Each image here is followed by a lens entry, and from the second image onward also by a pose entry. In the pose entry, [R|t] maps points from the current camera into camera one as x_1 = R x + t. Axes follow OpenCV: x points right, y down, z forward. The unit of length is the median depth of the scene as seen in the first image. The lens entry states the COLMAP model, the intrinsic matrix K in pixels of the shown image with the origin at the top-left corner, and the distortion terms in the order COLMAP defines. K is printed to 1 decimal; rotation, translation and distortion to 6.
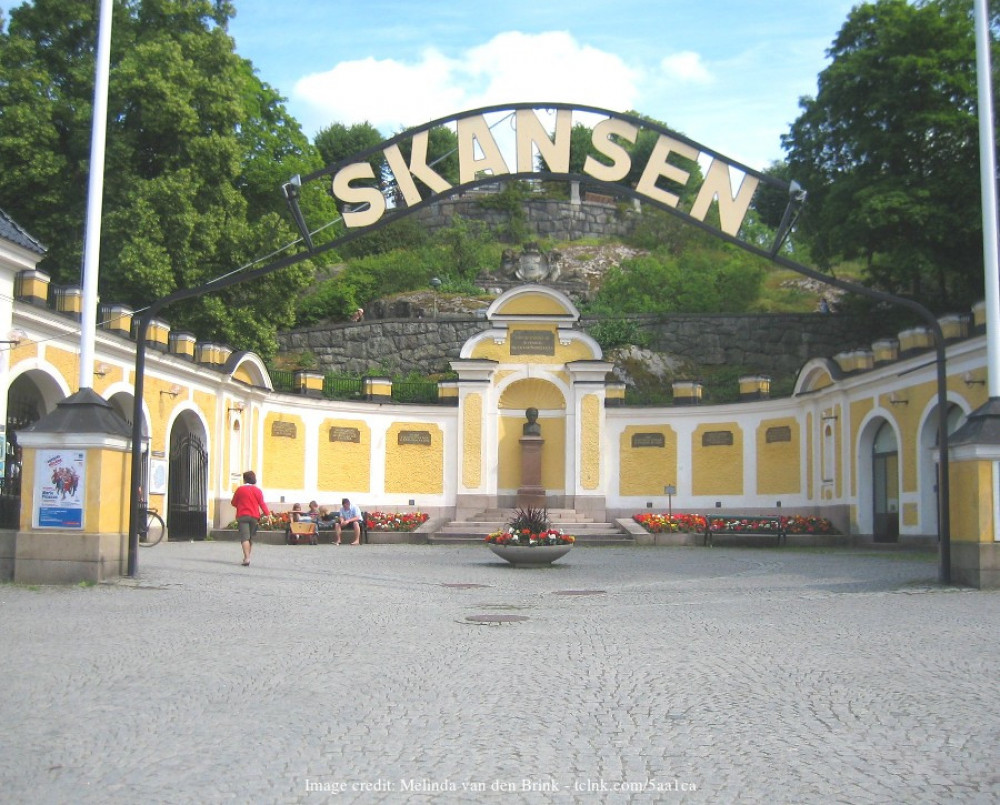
lens RADIAL K [[1089.9, 0, 482.4], [0, 1089.9, 402.4], [0, 0, 1]] dist [-0.184865, 0.003269]
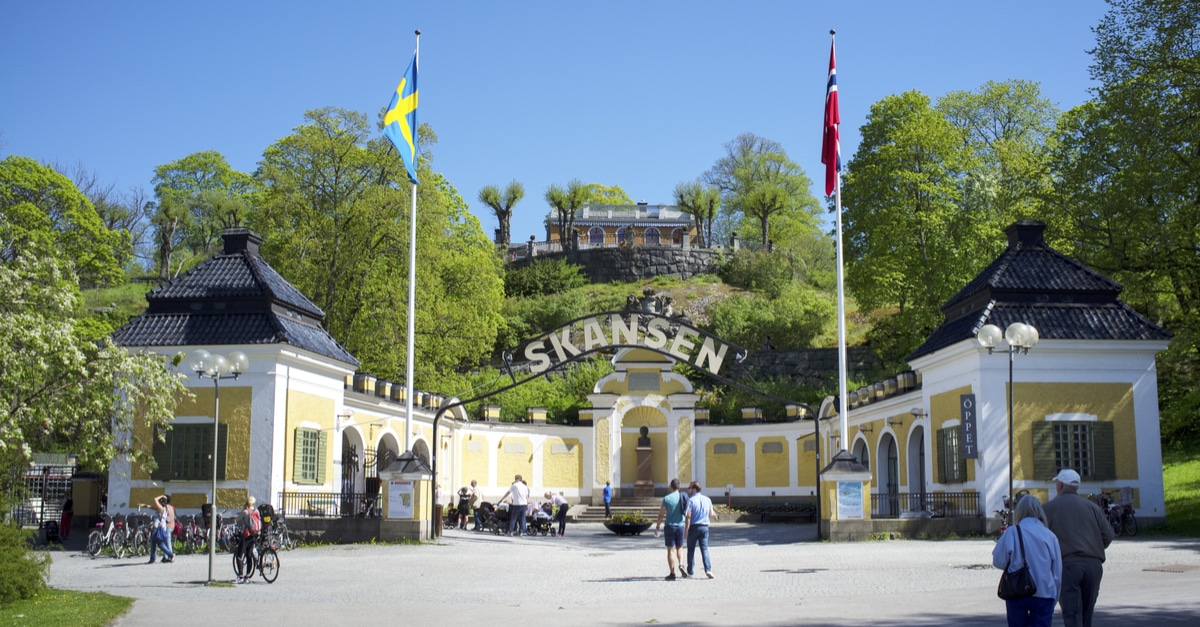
lens RADIAL K [[1210.9, 0, 600.0], [0, 1210.9, 313.5], [0, 0, 1]] dist [-0.159186, -0.000425]
pose [[0.999550, -0.014981, -0.025997, 0.032236], [0.013876, 0.999014, -0.042162, -0.080116], [0.026603, 0.041782, 0.998773, -0.618370]]
